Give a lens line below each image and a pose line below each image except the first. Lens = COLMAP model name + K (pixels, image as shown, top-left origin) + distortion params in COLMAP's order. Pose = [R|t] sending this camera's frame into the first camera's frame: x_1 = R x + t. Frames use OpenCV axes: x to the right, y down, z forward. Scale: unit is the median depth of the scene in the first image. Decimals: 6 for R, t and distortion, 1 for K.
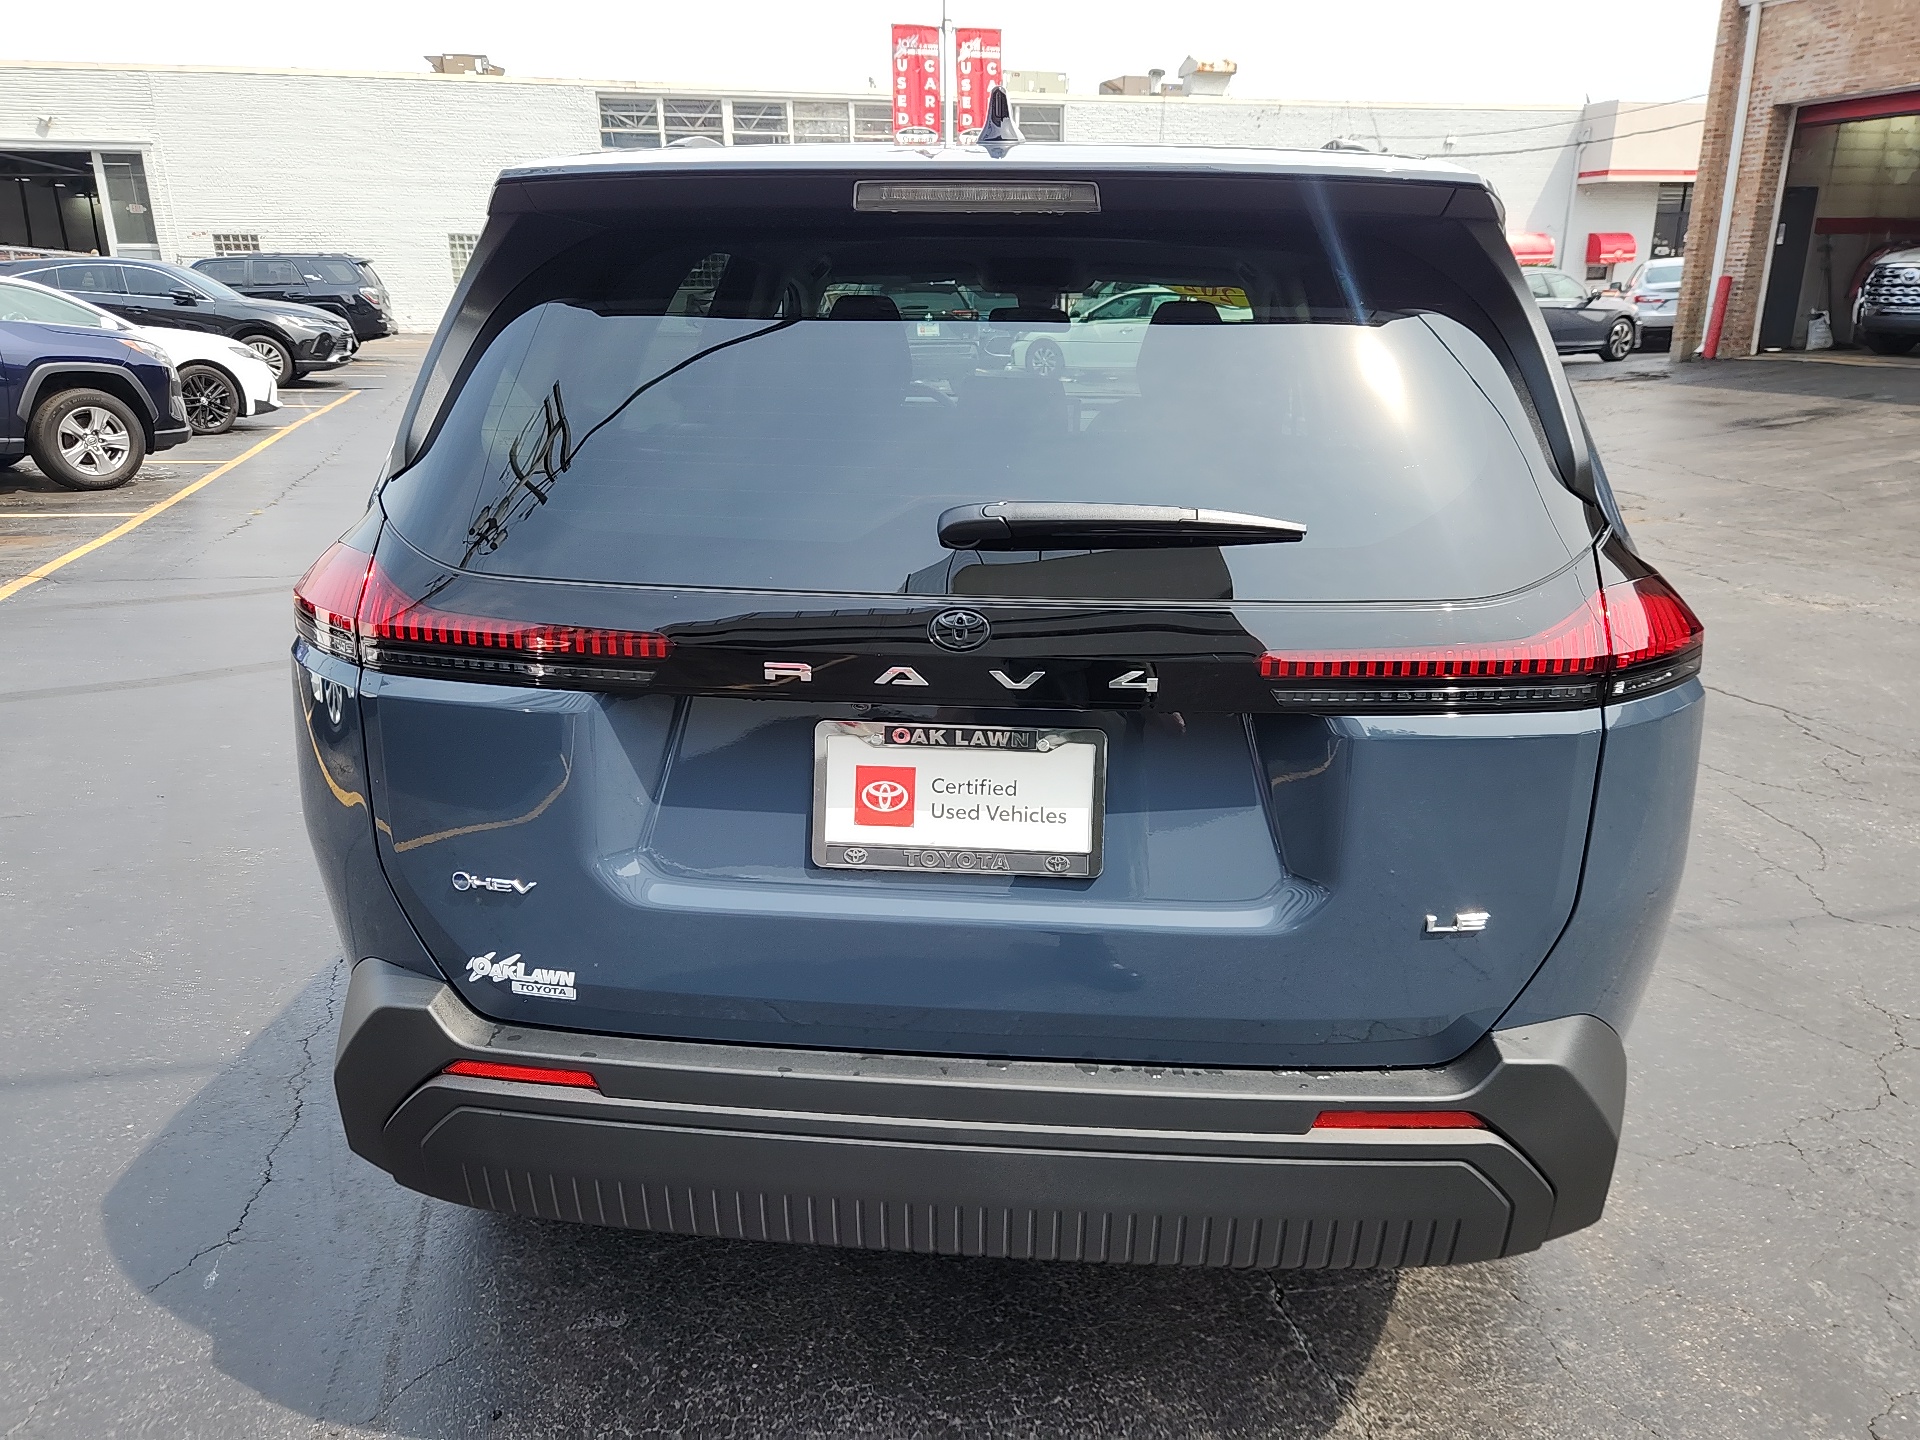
lens RADIAL K [[1345.6, 0, 955.8], [0, 1345.6, 733.2], [0, 0, 1]] dist [0.053664, -0.047507]
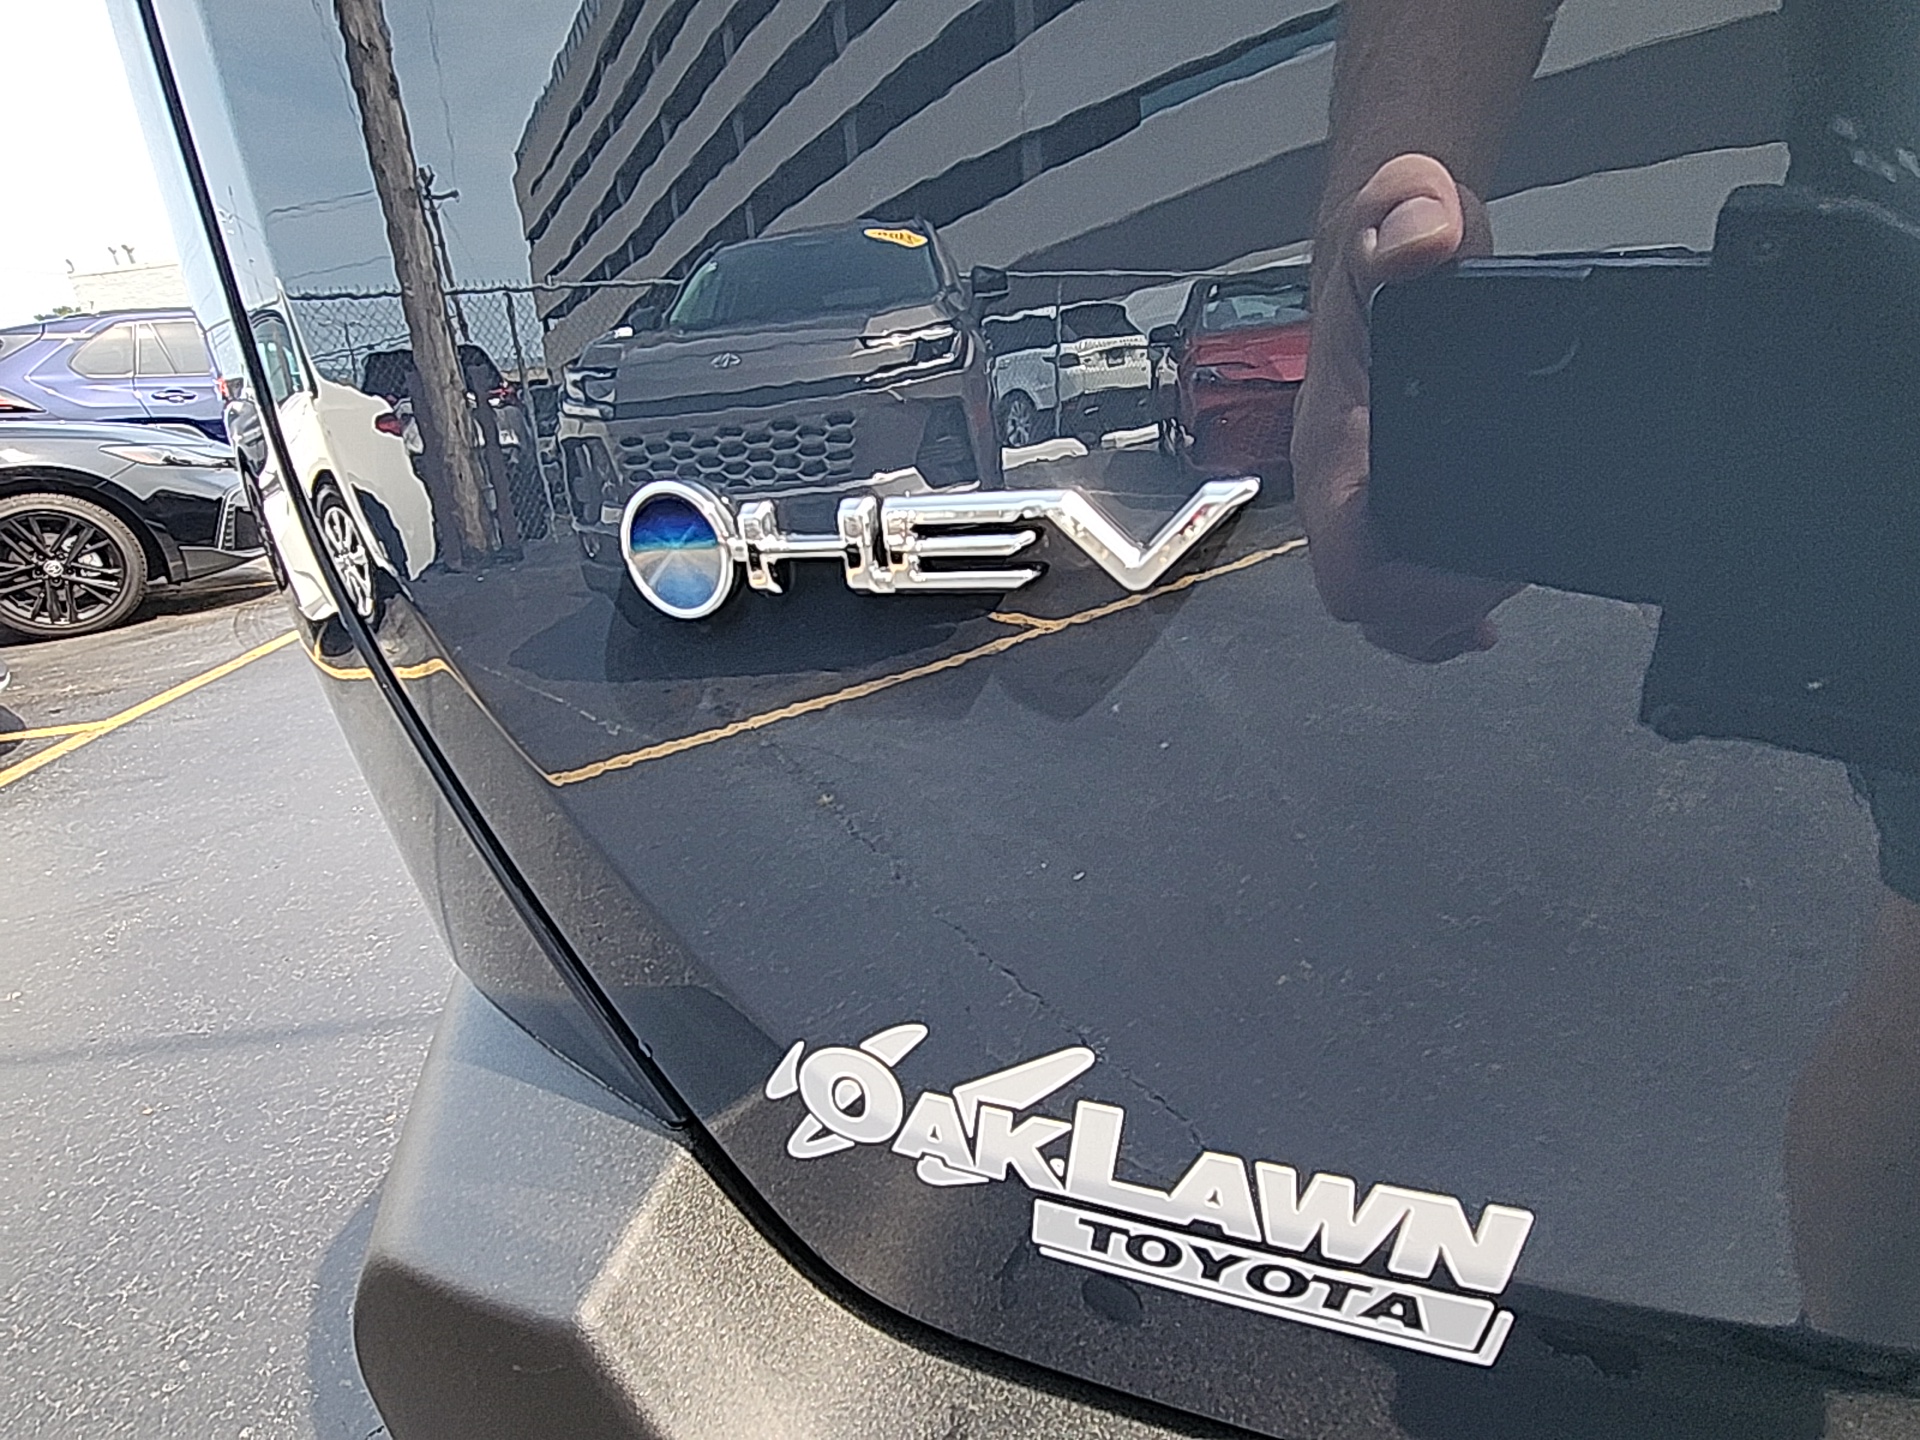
lens RADIAL K [[1027.8, 0, 958.0], [0, 1027.8, 739.0], [0, 0, 1]] dist [0.002504, -0.001047]
pose [[0.976811, -0.039975, -0.210337, -0.023673], [0.051907, 0.997322, 0.051515, 0.009412], [0.207715, -0.061238, 0.976271, 0.067752]]
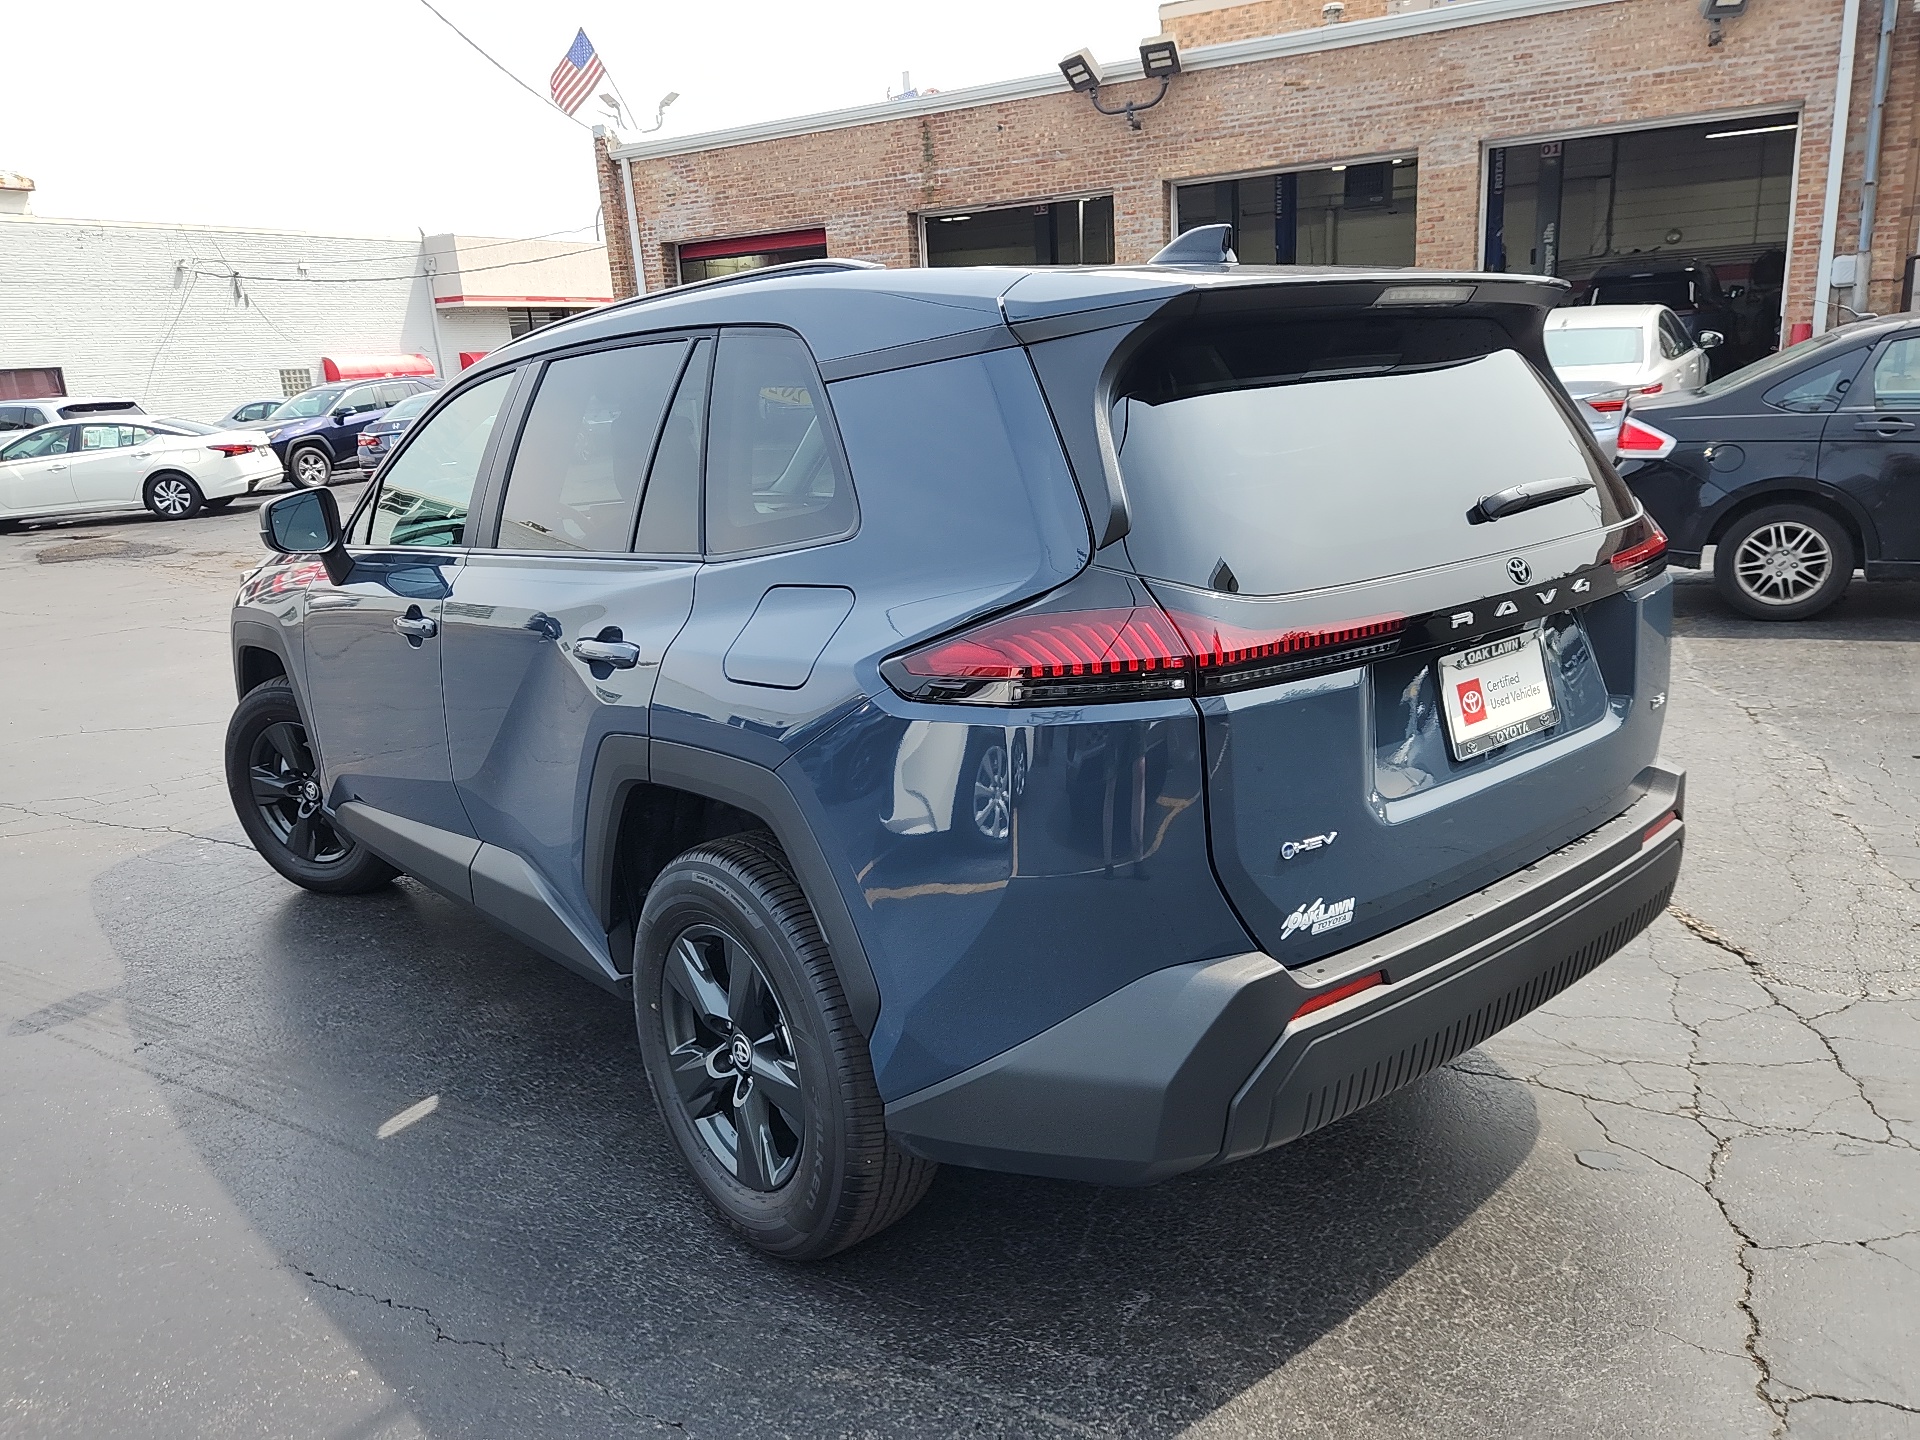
lens RADIAL K [[1345.6, 0, 955.8], [0, 1345.6, 733.2], [0, 0, 1]] dist [0.053664, -0.047507]
pose [[0.711160, -0.218131, 0.668333, -0.102013], [0.271429, 0.962128, 0.025198, -0.007667], [-0.648519, 0.163485, 0.743435, 0.021304]]
